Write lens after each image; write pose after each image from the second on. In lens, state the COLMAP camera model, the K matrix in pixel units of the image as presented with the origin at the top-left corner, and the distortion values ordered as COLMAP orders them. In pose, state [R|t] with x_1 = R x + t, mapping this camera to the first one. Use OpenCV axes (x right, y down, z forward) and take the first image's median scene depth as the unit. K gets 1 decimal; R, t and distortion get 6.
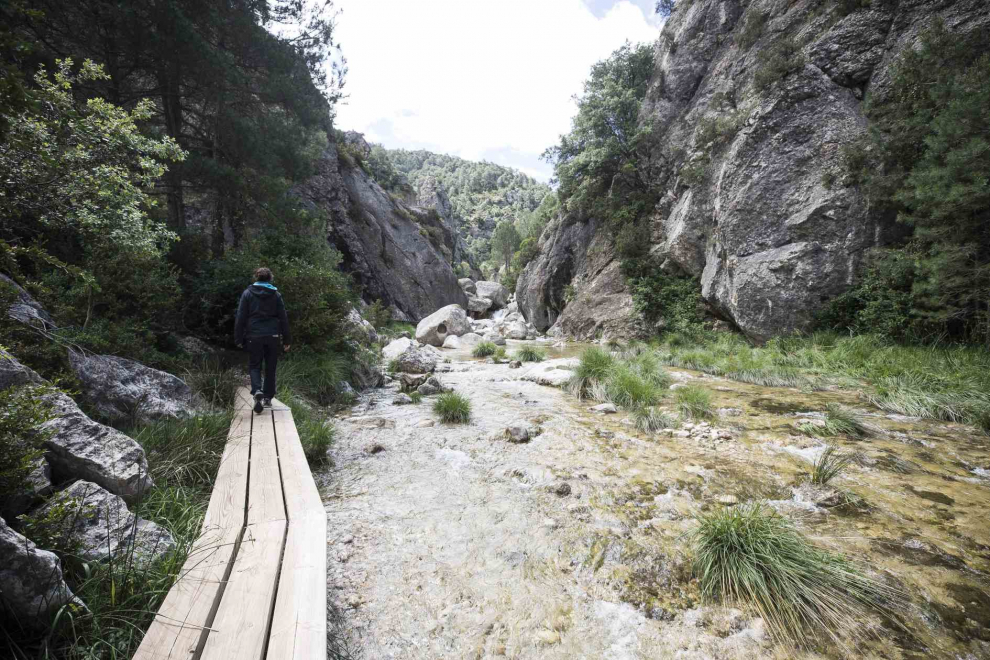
lens RADIAL K [[470.1, 0, 495.0], [0, 470.1, 330.0], [0, 0, 1]] dist [-0.043251, 0.013852]
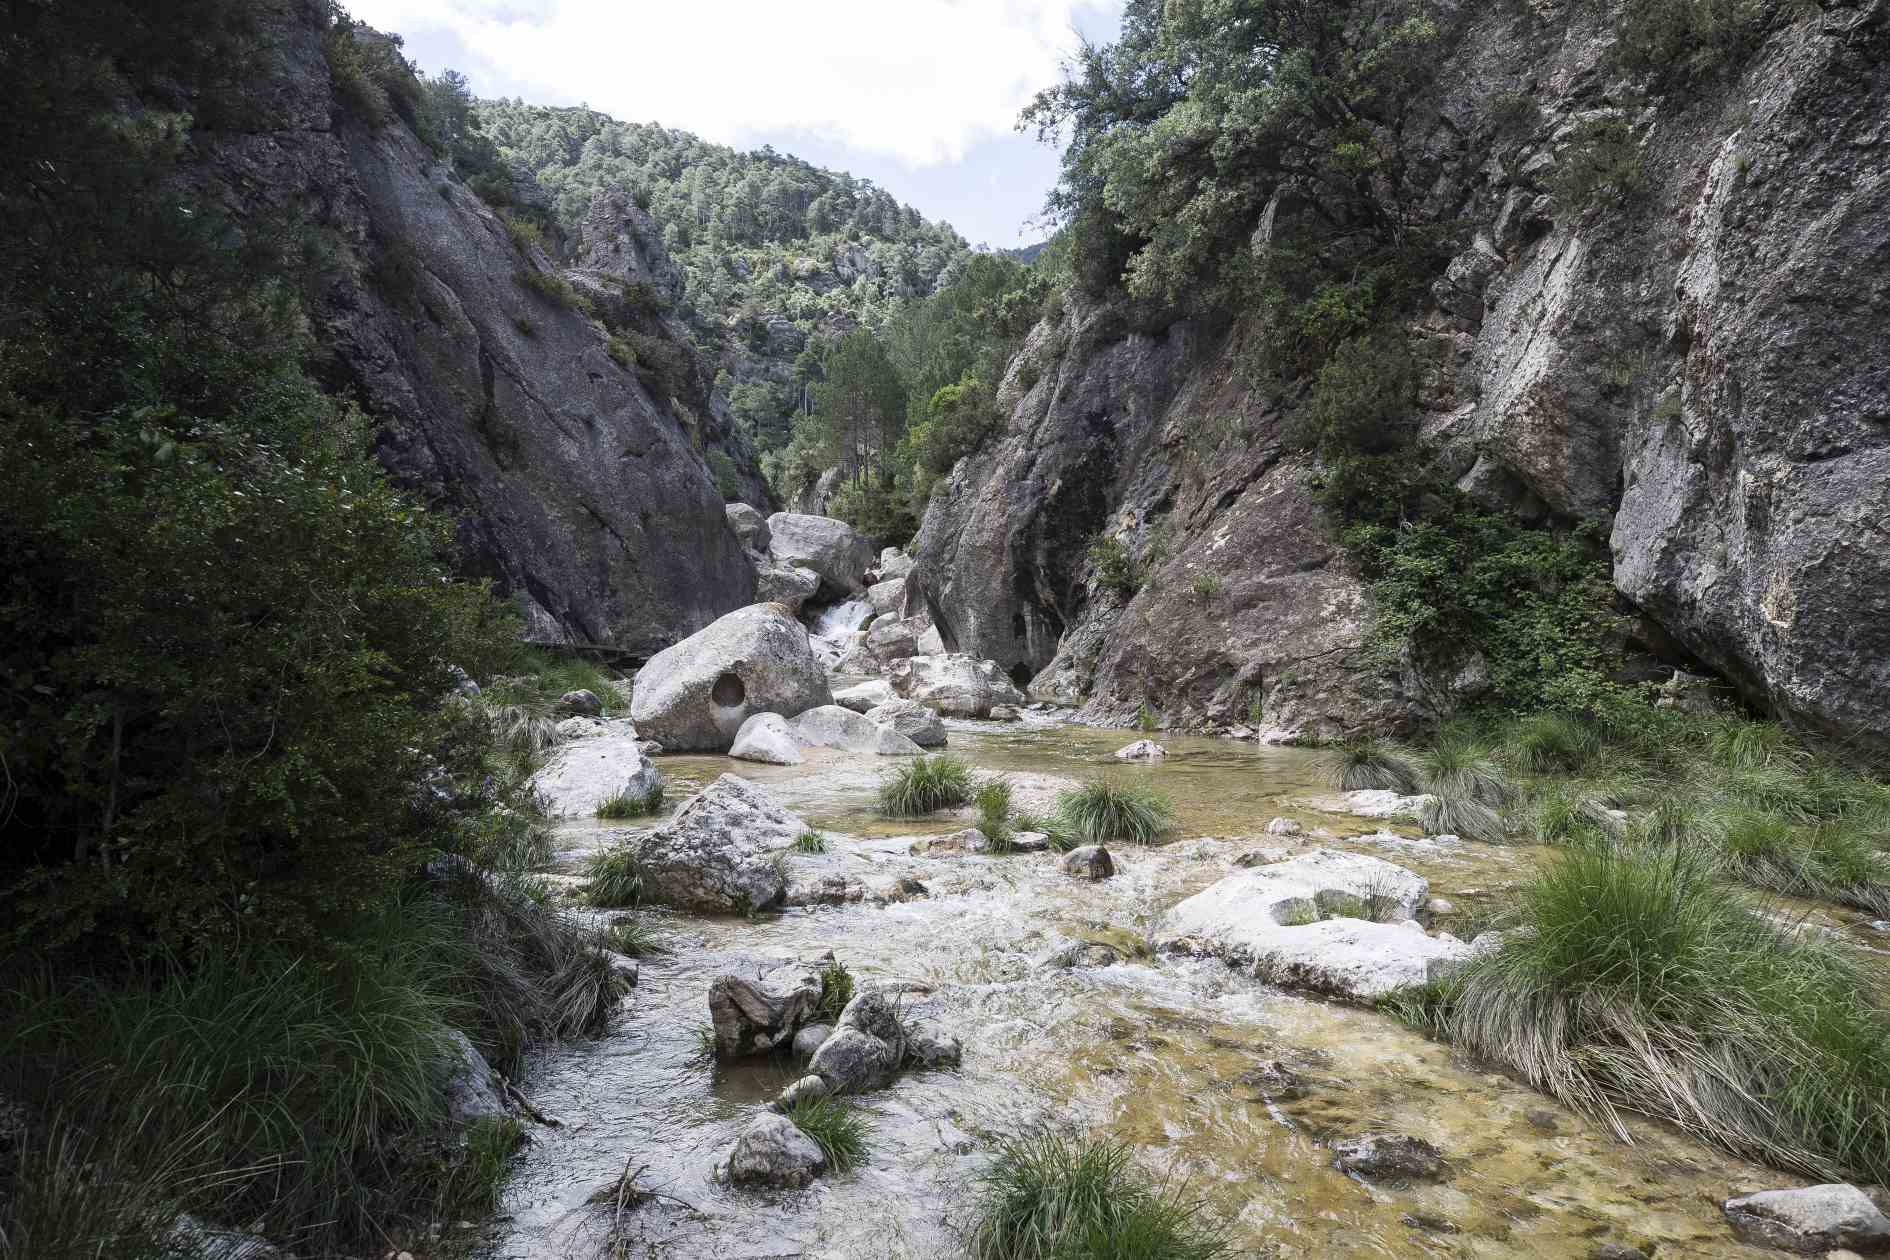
lens RADIAL K [[1377.5, 0, 945.0], [0, 1377.5, 630.0], [0, 0, 1]] dist [0.006231, 0.009653]
pose [[0.993589, 0.011189, 0.112494, -0.050110], [-0.009219, 0.999795, -0.018017, -0.016296], [-0.112672, 0.016864, 0.993489, 0.105576]]
